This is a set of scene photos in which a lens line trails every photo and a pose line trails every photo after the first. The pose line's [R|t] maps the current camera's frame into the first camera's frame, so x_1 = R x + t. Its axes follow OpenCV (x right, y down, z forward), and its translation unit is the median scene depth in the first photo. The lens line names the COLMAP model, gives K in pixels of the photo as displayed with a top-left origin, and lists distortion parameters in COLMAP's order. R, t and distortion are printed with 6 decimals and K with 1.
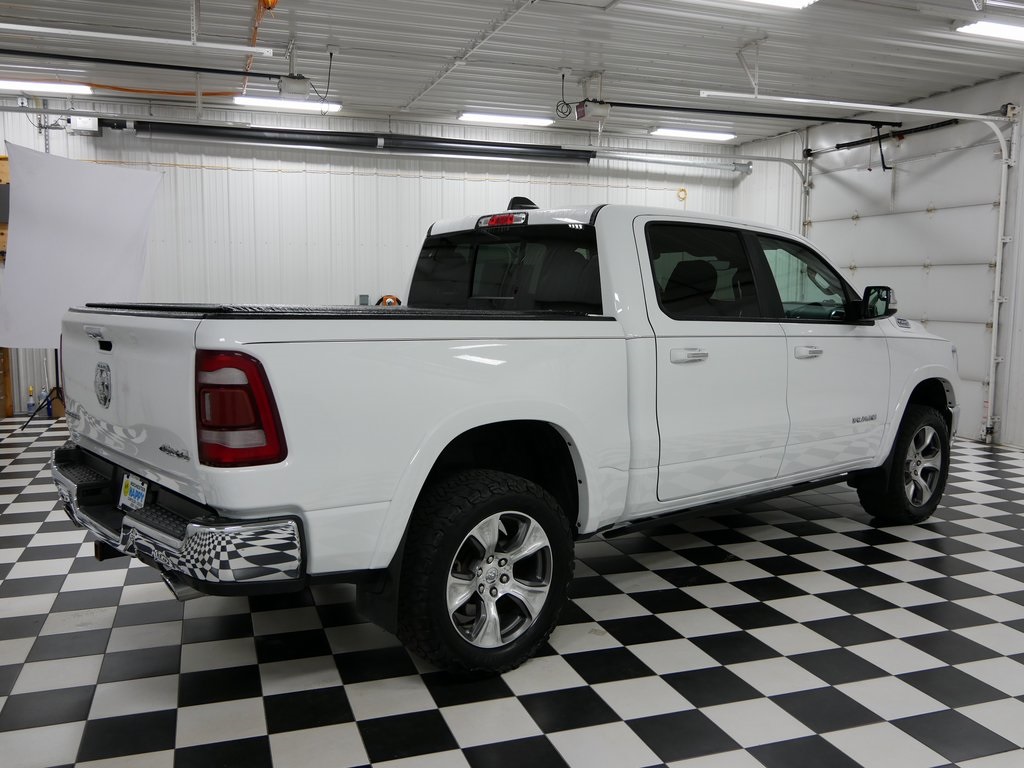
lens RADIAL K [[884.7, 0, 513.3], [0, 884.7, 389.2], [0, 0, 1]] dist [-0.031144, 0.015401]
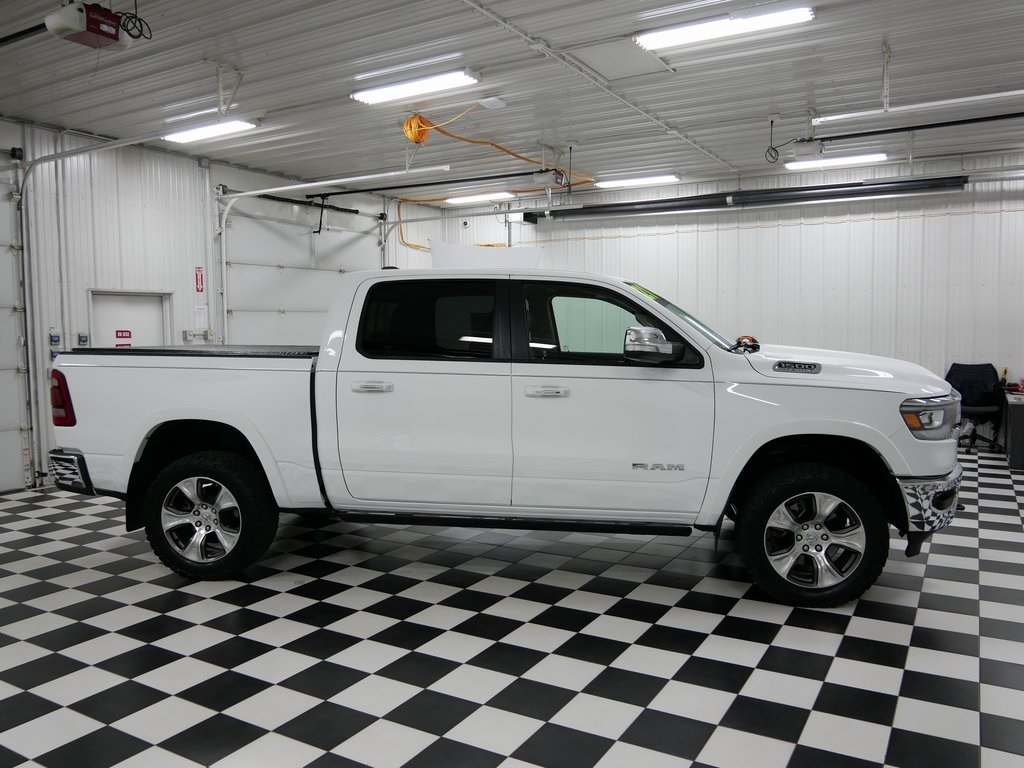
lens RADIAL K [[795.8, 0, 517.3], [0, 795.8, 389.4], [0, 0, 1]] dist [-0.034070, 0.010424]
pose [[0.652948, 0.044475, -0.756096, 0.466067], [-0.073867, 0.997255, -0.005130, -0.016441], [0.753792, 0.059201, 0.654440, 0.162816]]
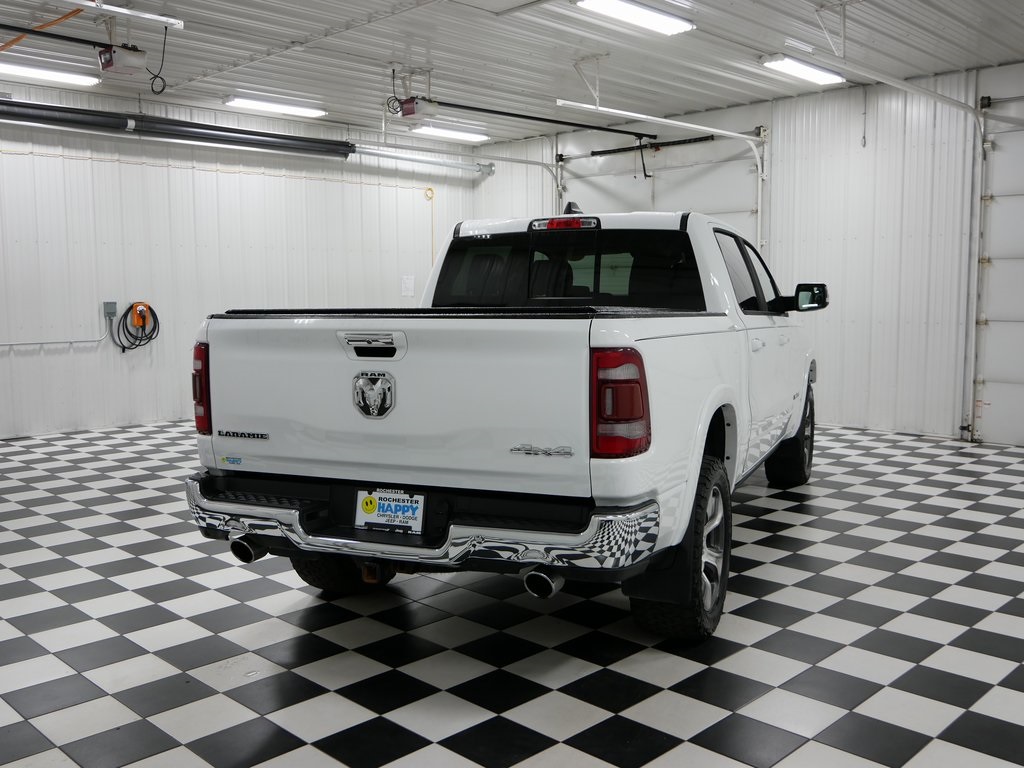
lens RADIAL K [[968.8, 0, 513.5], [0, 968.8, 386.2], [0, 0, 1]] dist [-0.055126, 0.093143]
pose [[0.897816, -0.056643, 0.436712, -0.251745], [0.063249, 0.997998, -0.000588, -0.001258], [-0.435804, 0.028149, 0.899601, 0.001659]]
